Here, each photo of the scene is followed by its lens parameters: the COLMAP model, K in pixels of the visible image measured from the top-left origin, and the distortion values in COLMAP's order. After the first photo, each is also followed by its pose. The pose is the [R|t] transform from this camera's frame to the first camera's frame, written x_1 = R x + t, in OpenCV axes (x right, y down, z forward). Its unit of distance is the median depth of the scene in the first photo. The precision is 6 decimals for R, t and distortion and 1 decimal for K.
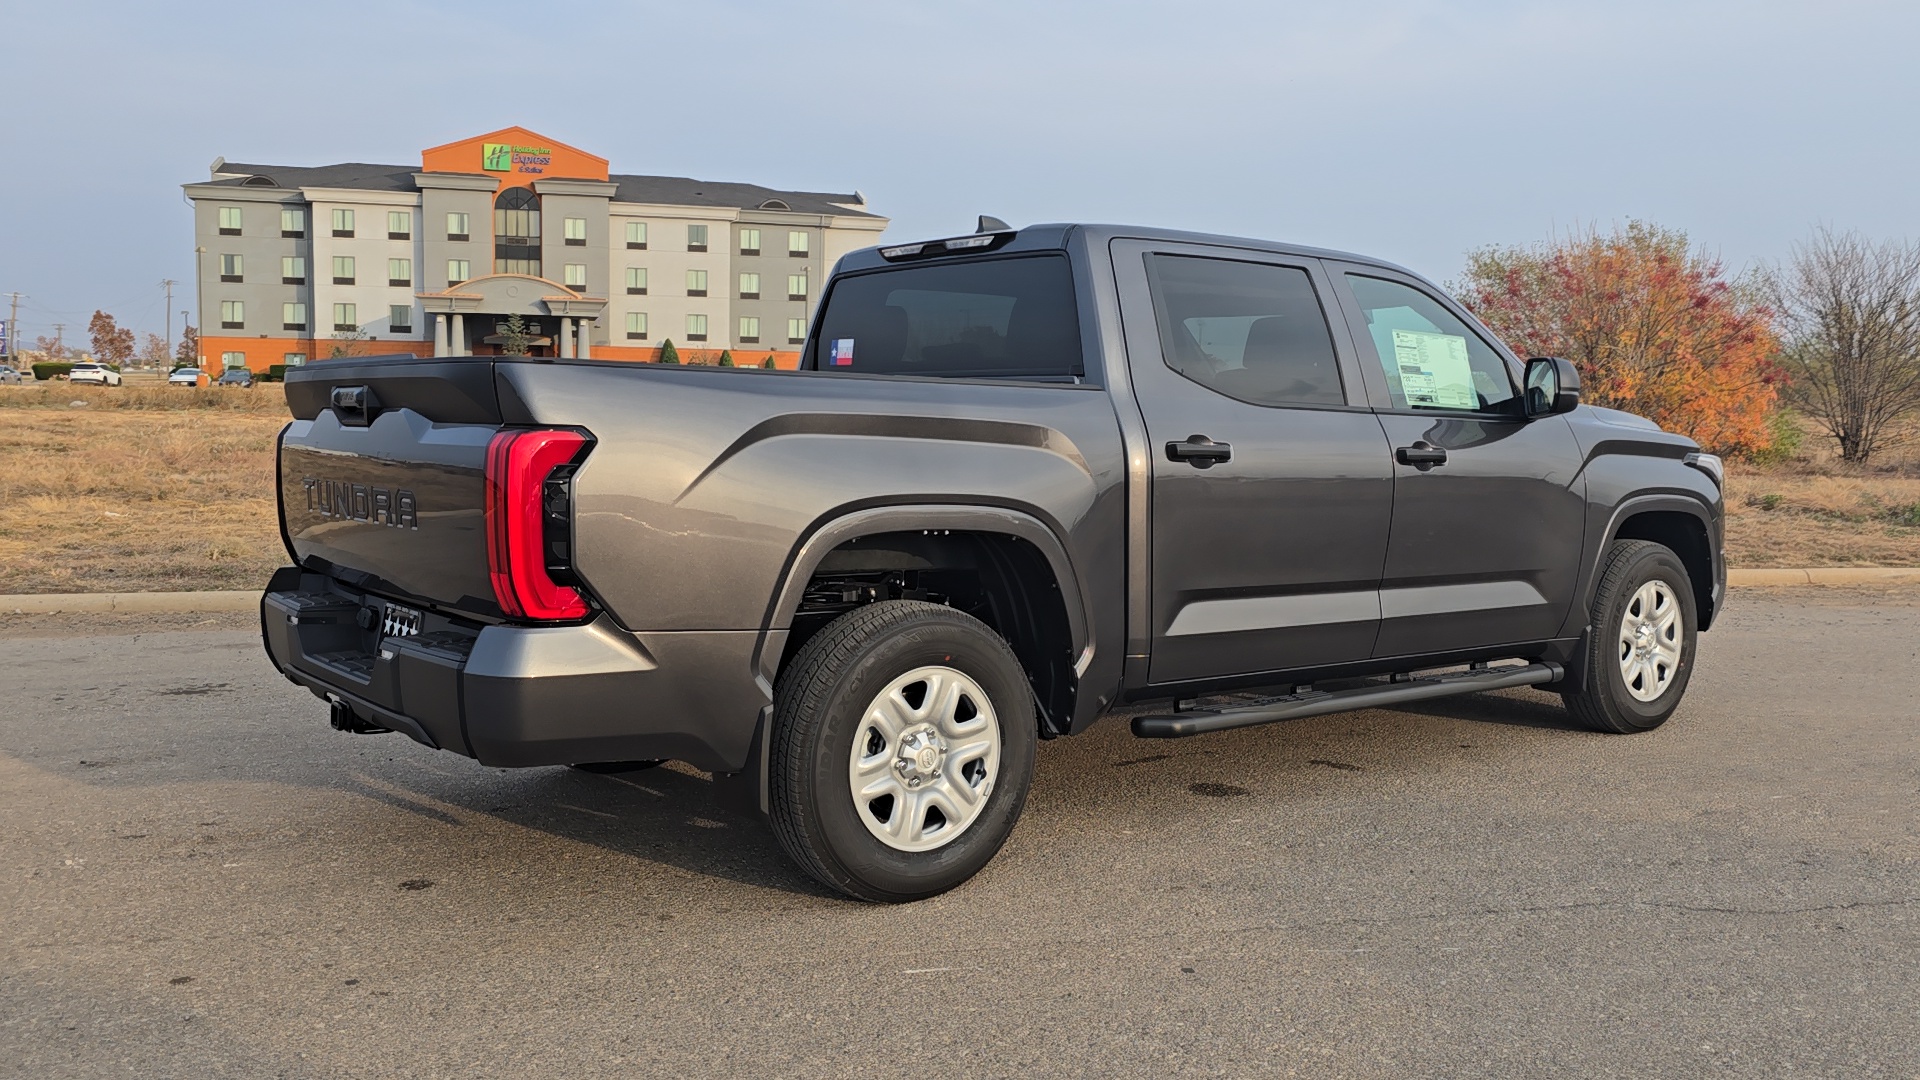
lens RADIAL K [[1650.8, 0, 1000.6], [0, 1650.8, 543.4], [0, 0, 1]] dist [-0.008151, -0.007924]
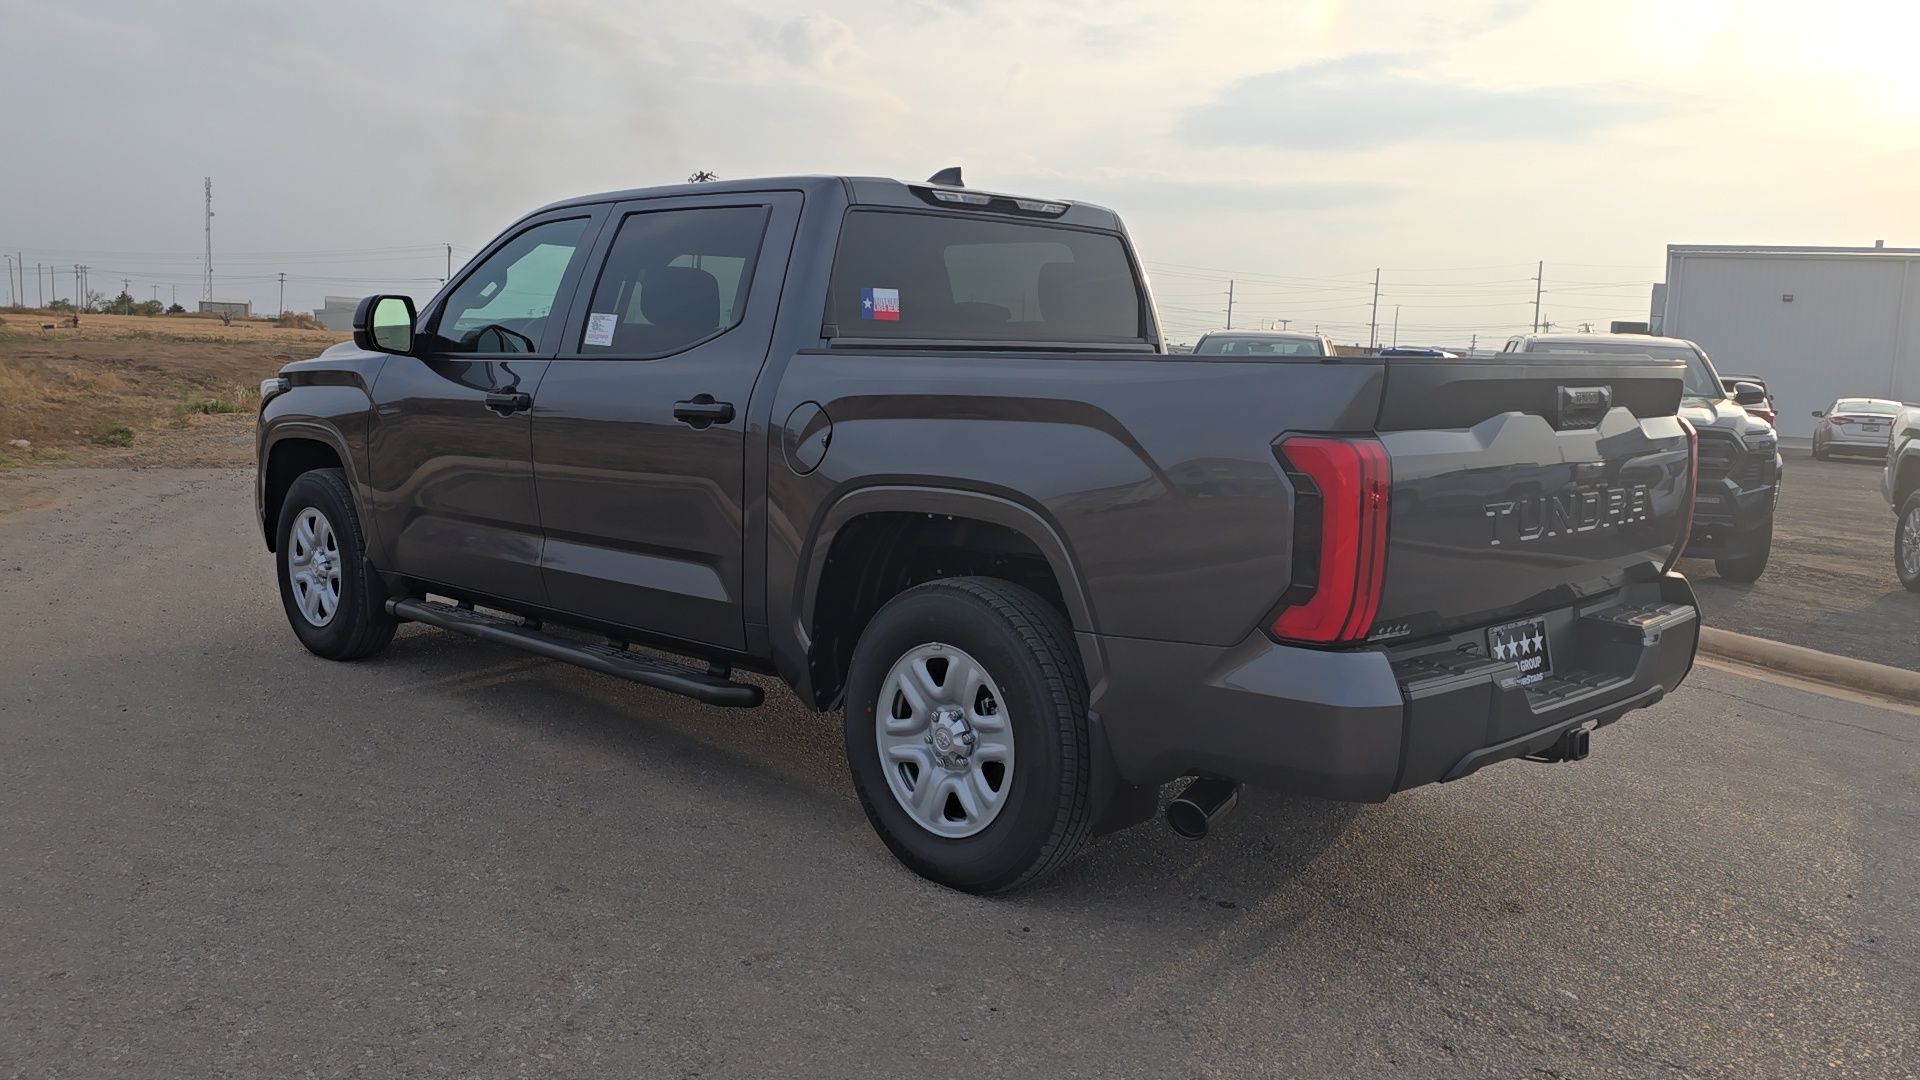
lens RADIAL K [[1622.2, 0, 961.1], [0, 1622.2, 530.0], [0, 0, 1]] dist [-0.000201, 0.001914]
pose [[-0.145733, -0.130597, 0.980666, -0.939581], [0.048218, 0.989133, 0.138890, -0.119391], [-0.988148, 0.067527, -0.137852, 1.122890]]
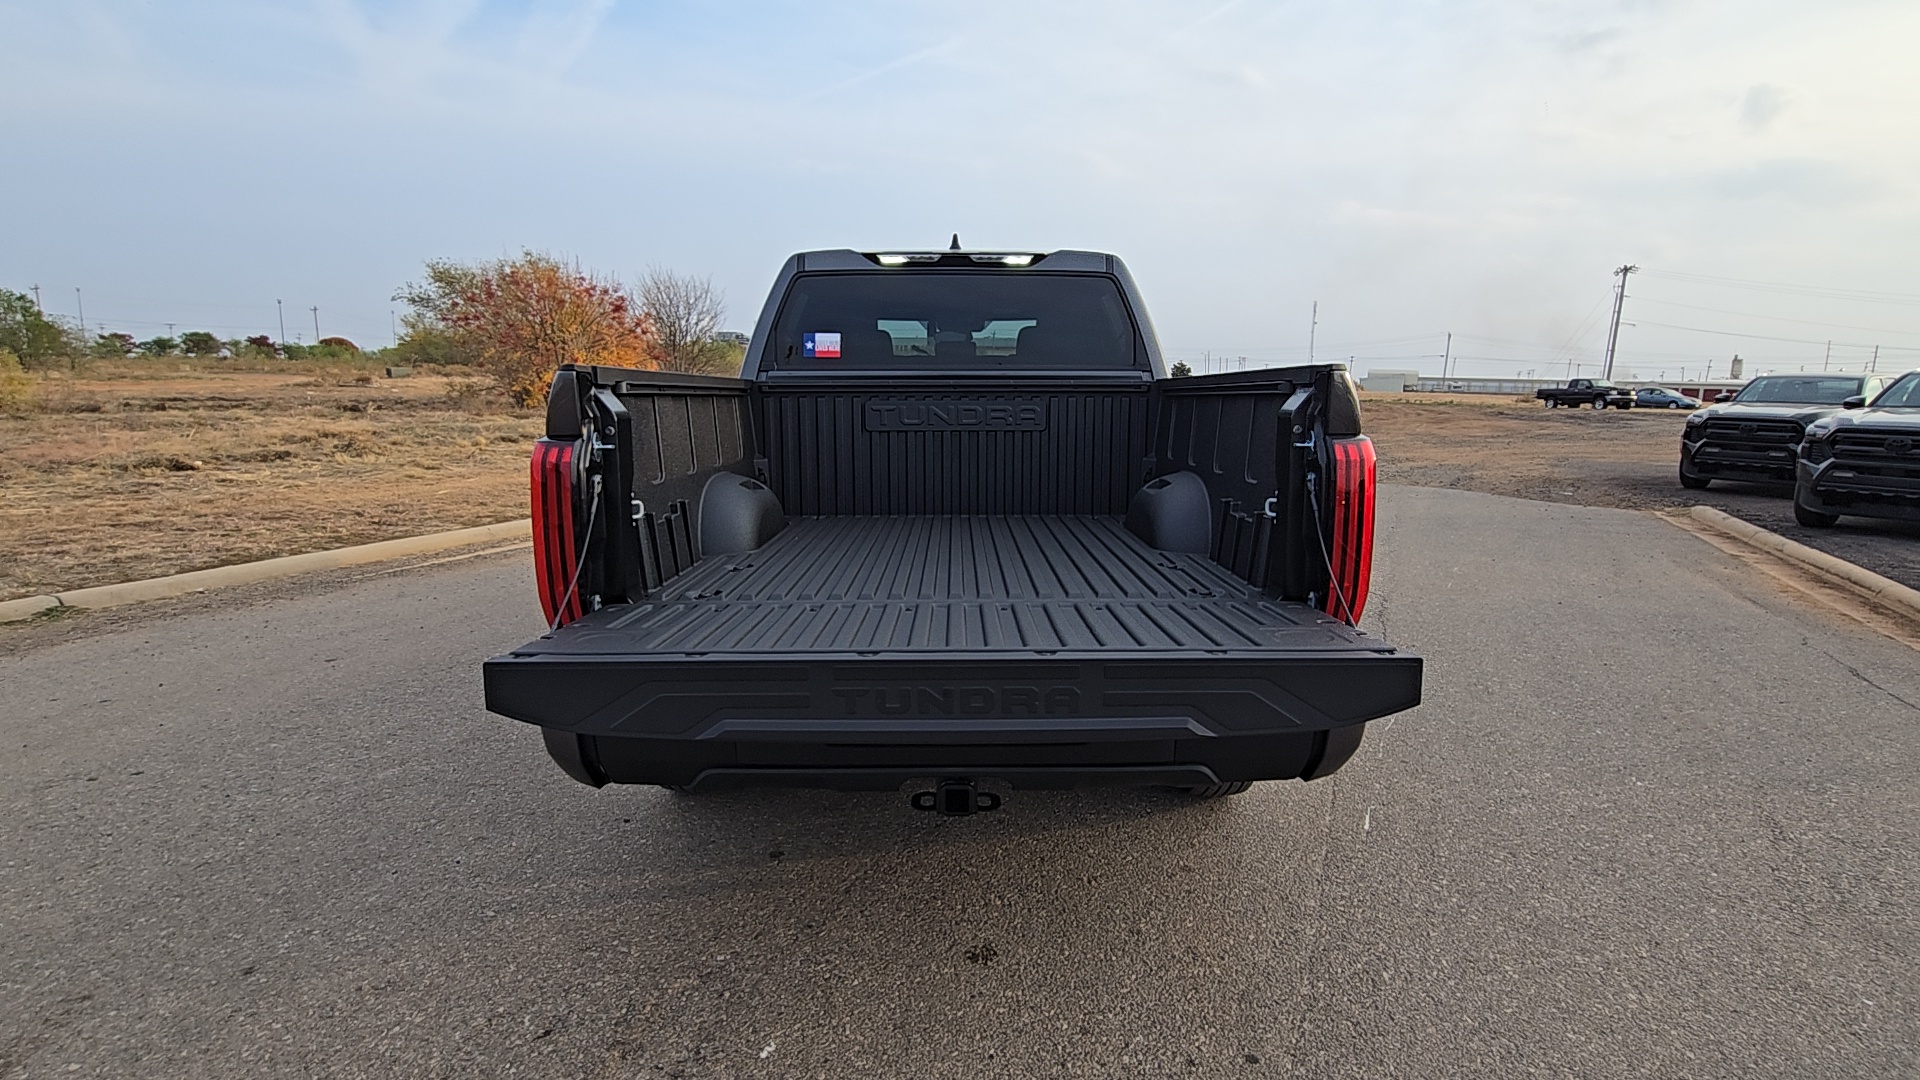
lens RADIAL K [[990.3, 0, 955.2], [0, 990.3, 544.5], [0, 0, 1]] dist [0.004610, -0.000117]
pose [[0.601471, -0.135847, 0.787260, -0.595113], [0.062571, 0.990420, 0.123099, -0.062595], [-0.796440, -0.024781, 0.604209, 0.549511]]
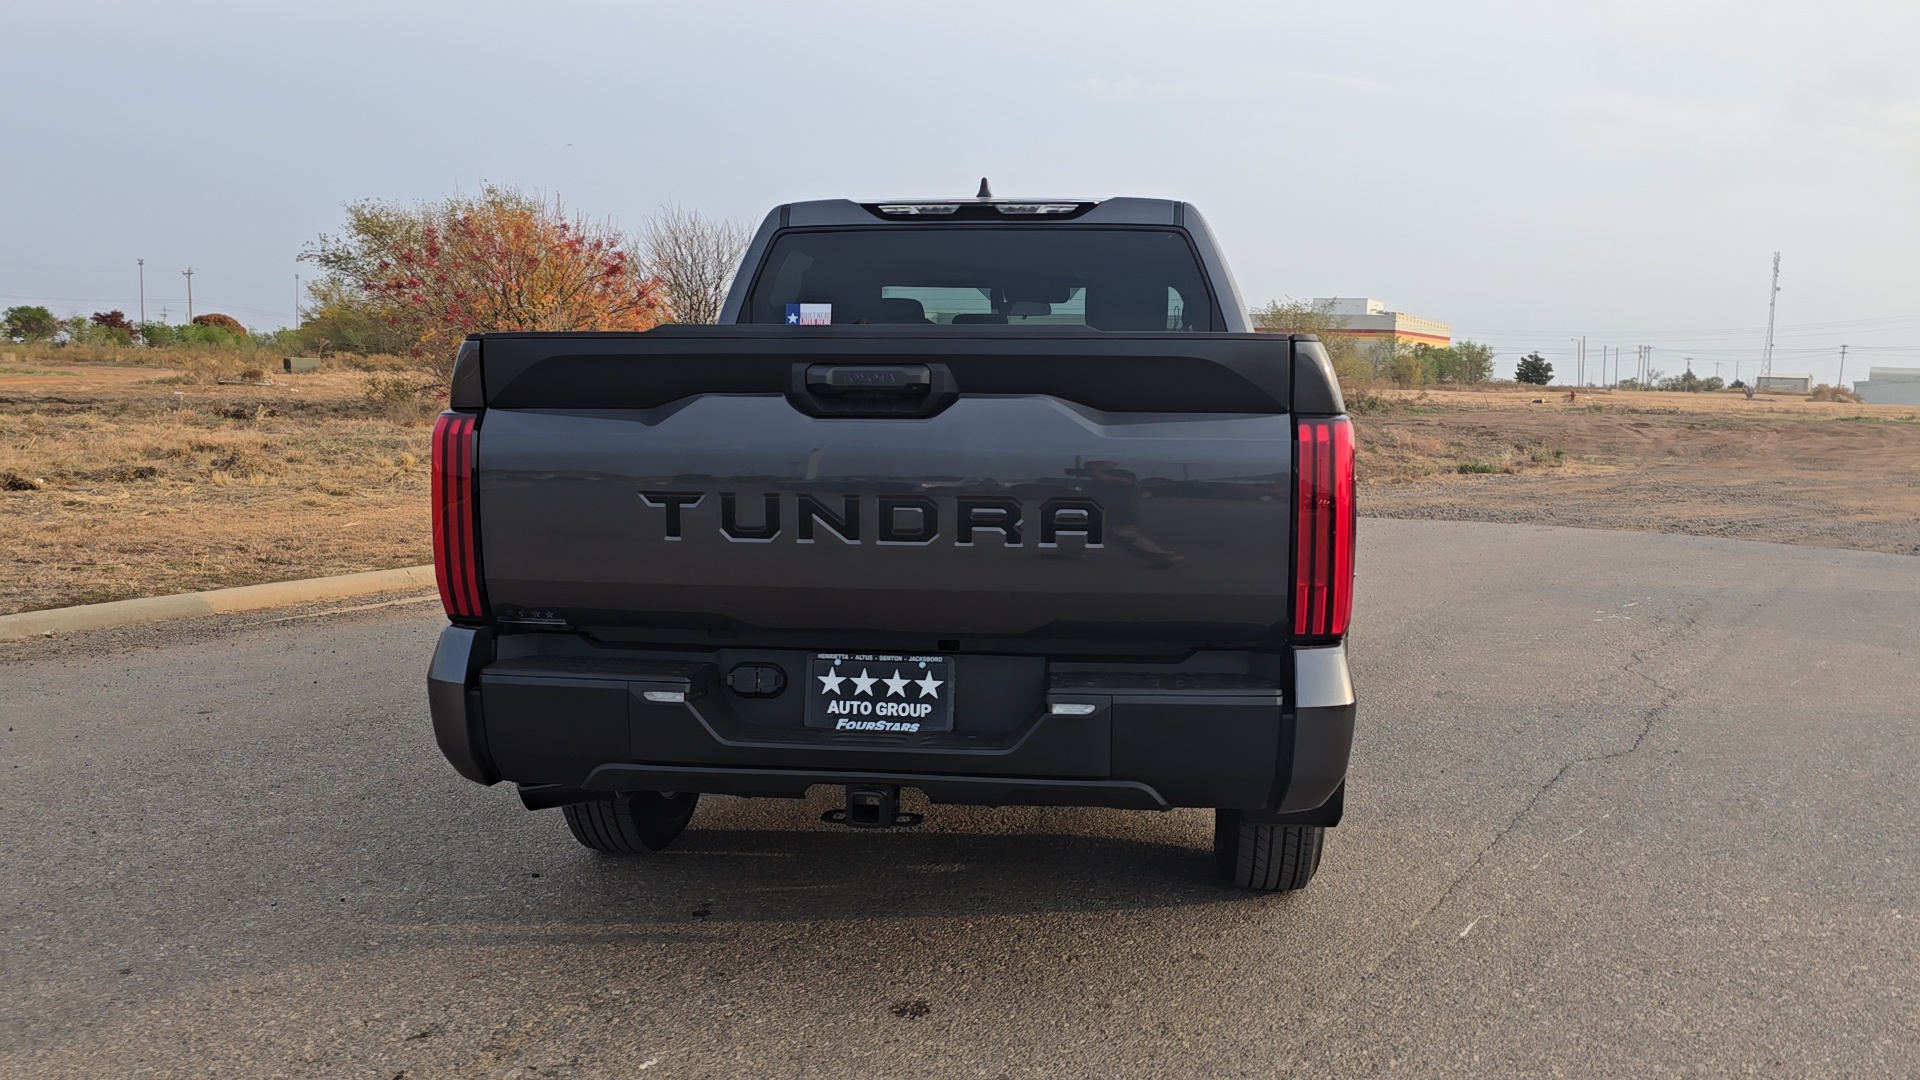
lens RADIAL K [[1622.2, 0, 961.1], [0, 1622.2, 530.0], [0, 0, 1]] dist [-0.000201, 0.001914]
pose [[0.692453, -0.067189, 0.718328, -0.685434], [0.052343, 0.997709, 0.042864, -0.037379], [-0.719562, 0.007918, 0.694383, 0.358787]]
